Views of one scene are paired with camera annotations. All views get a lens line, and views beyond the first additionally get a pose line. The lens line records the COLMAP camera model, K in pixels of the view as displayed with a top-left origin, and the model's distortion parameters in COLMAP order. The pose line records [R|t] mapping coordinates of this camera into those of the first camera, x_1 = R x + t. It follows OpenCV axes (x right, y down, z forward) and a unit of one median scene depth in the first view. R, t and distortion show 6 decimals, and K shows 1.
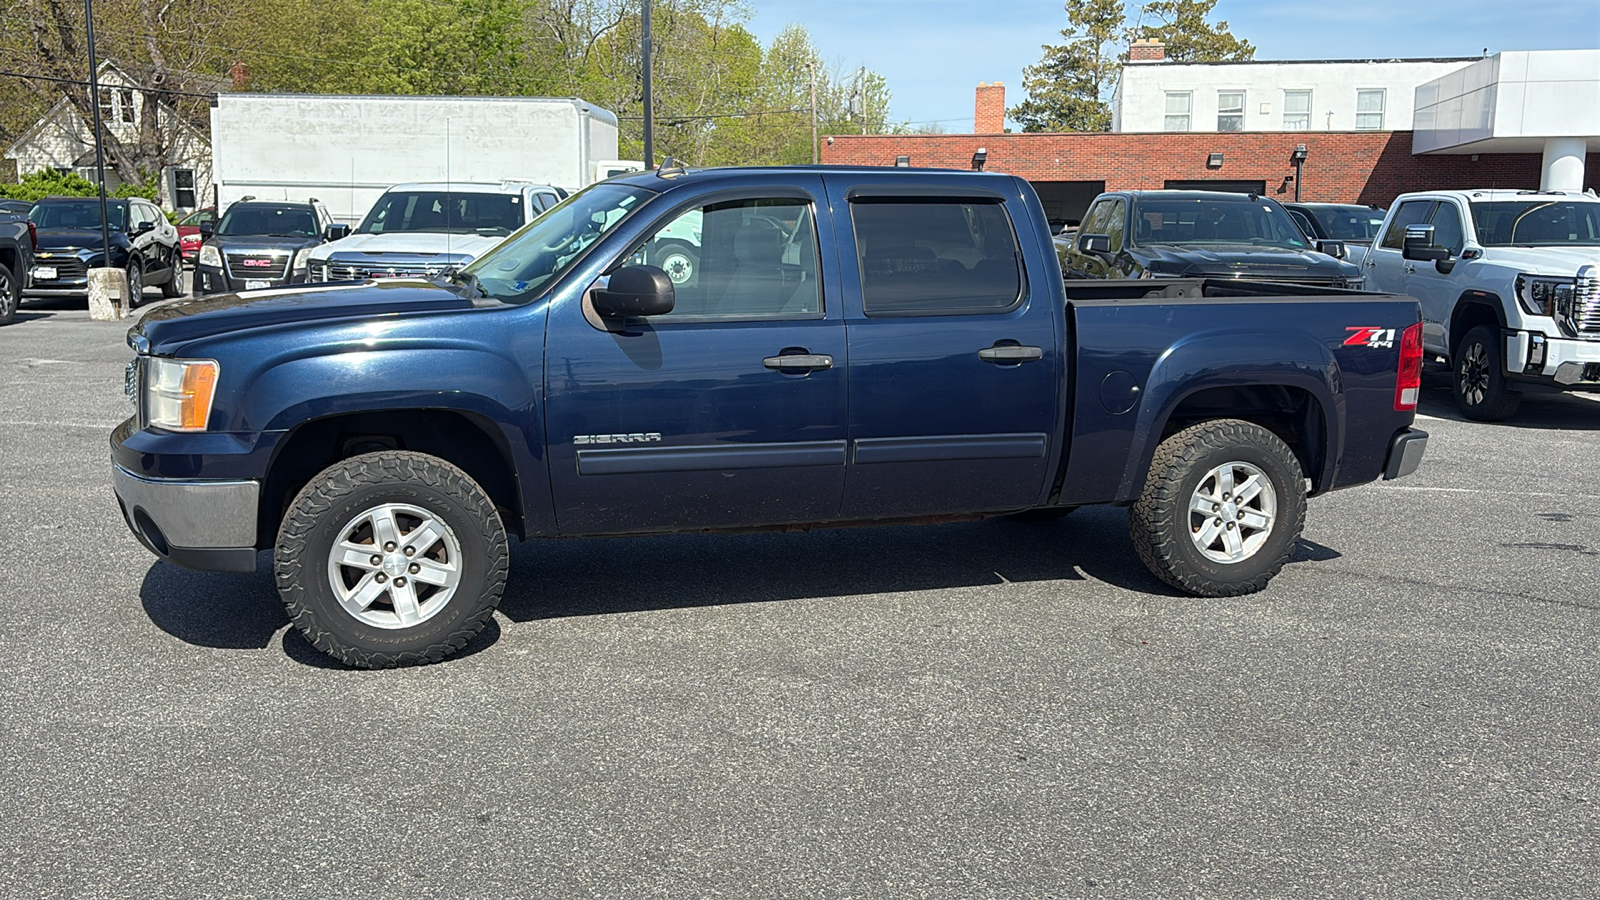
lens RADIAL K [[1482.8, 0, 816.4], [0, 1482.8, 473.7], [0, 0, 1]] dist [0.032662, 0.000000]
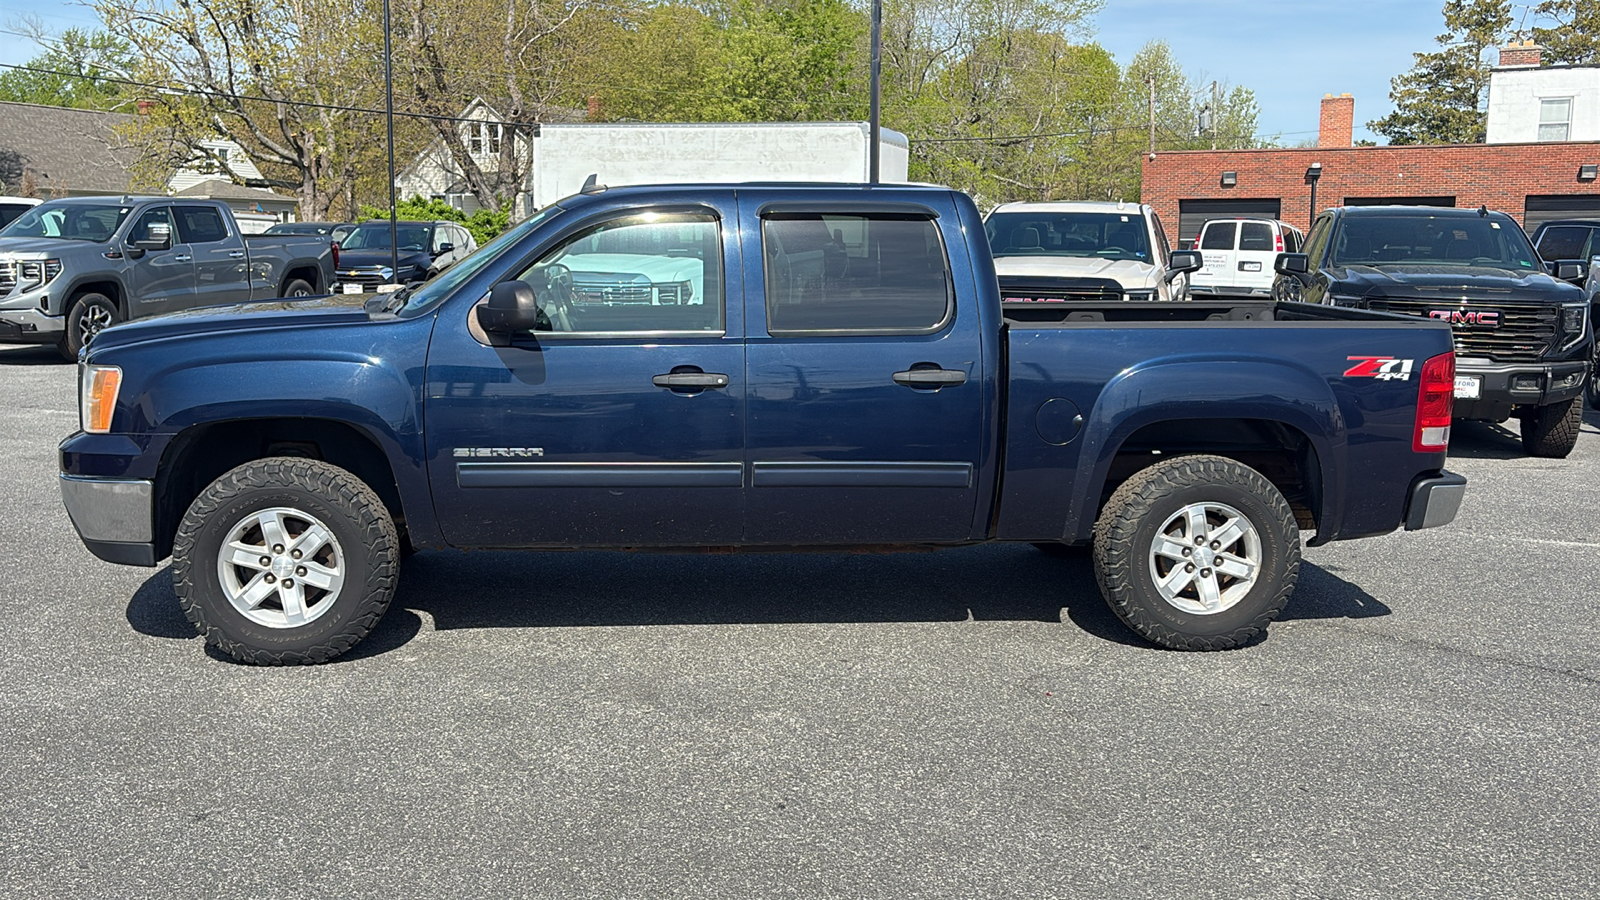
lens RADIAL K [[1482.8, 0, 793.7], [0, 1482.8, 445.2], [0, 0, 1]] dist [0.032662, 0.000000]
pose [[0.969121, 0.032362, -0.244454, 0.300789], [-0.040173, 0.998827, -0.027033, -0.009310], [0.243292, 0.036018, 0.969284, 0.070763]]
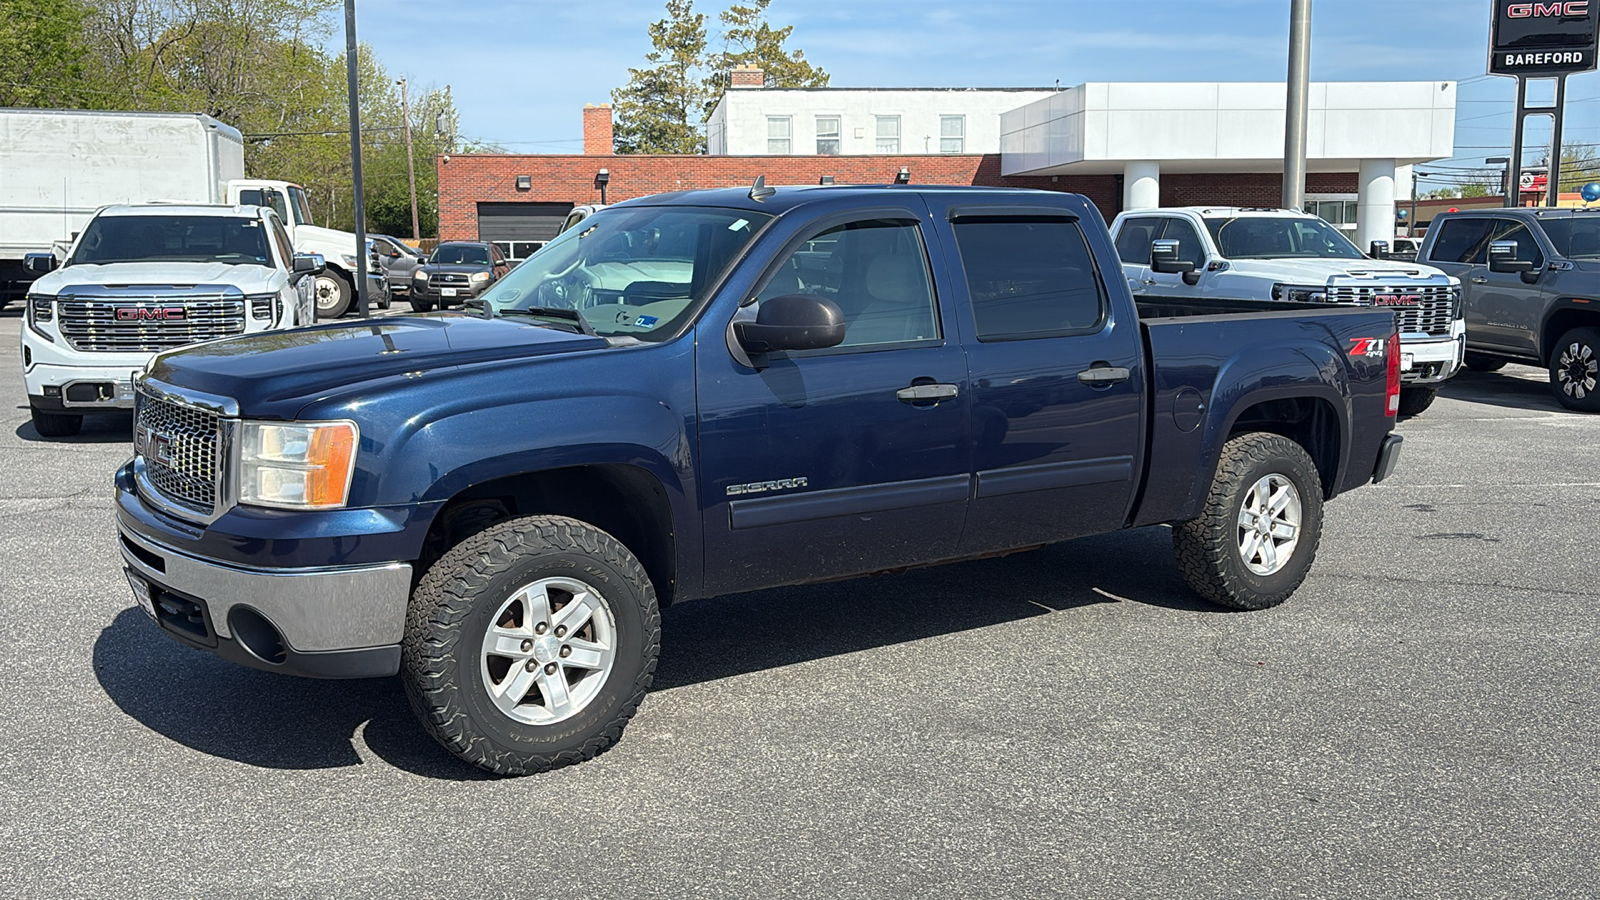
lens RADIAL K [[1482.8, 0, 778.0], [0, 1482.8, 423.0], [0, 0, 1]] dist [0.032662, 0.000000]
pose [[0.963452, -0.045033, 0.264068, -0.357696], [0.057175, 0.997623, -0.038473, -0.026561], [-0.261707, 0.052165, 0.963736, 0.130373]]
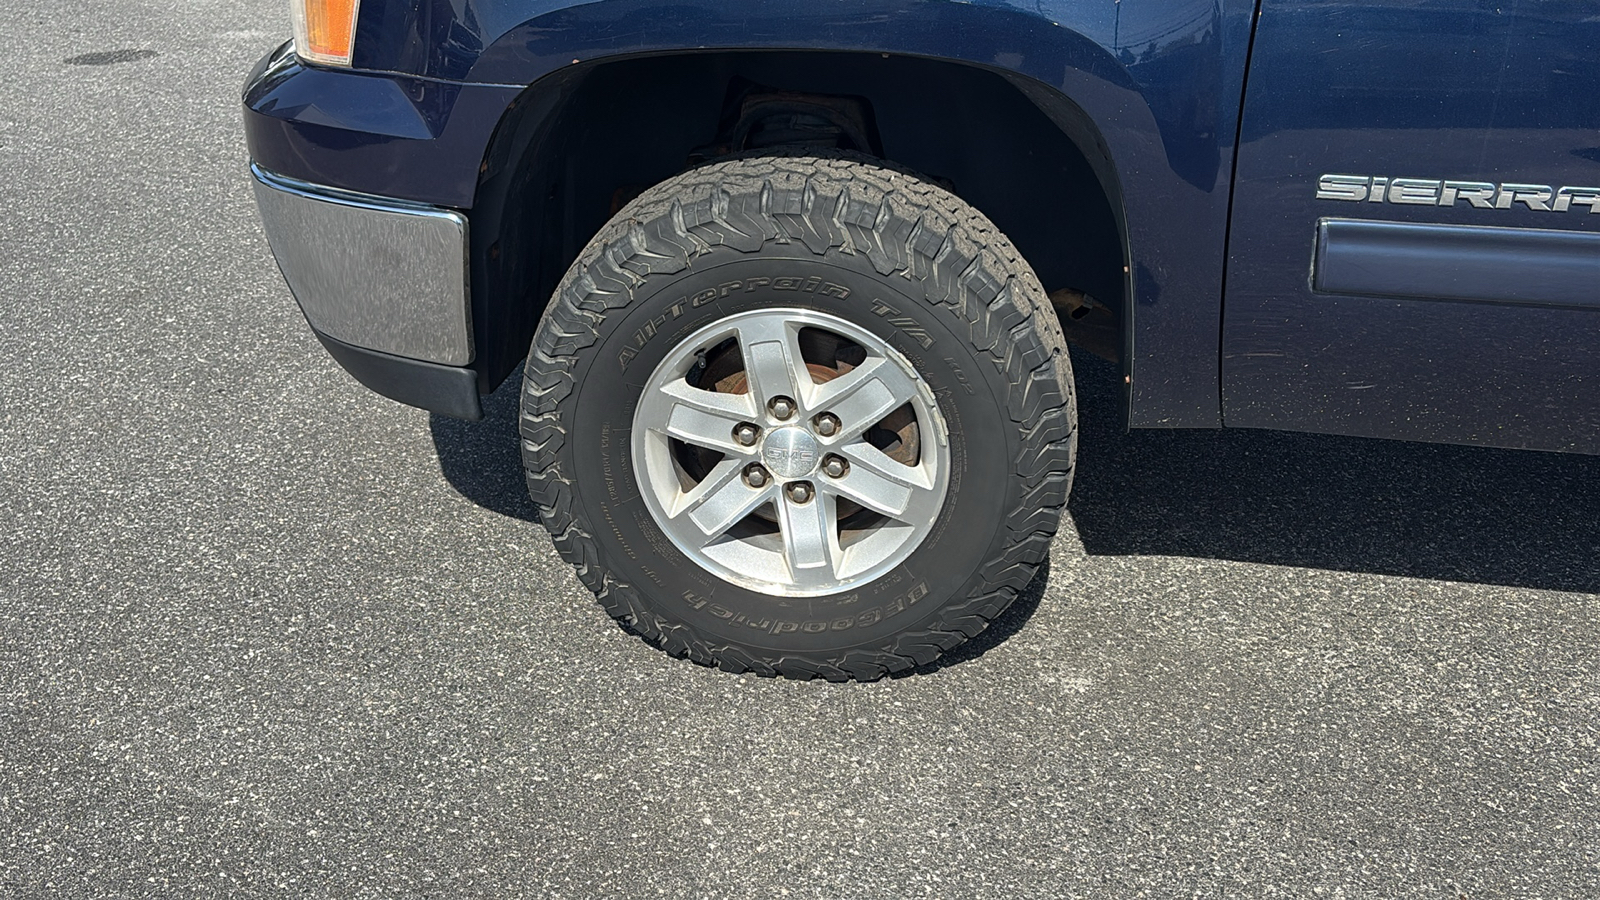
lens RADIAL K [[1498.3, 0, 781.2], [0, 1498.3, 506.6], [0, 0, 1]] dist [0.073676, -0.001710]
pose [[0.886513, 0.225082, -0.404269, -0.113666], [-0.091133, 0.941531, 0.324367, -0.052813], [0.453641, -0.250713, 0.855192, 0.621125]]
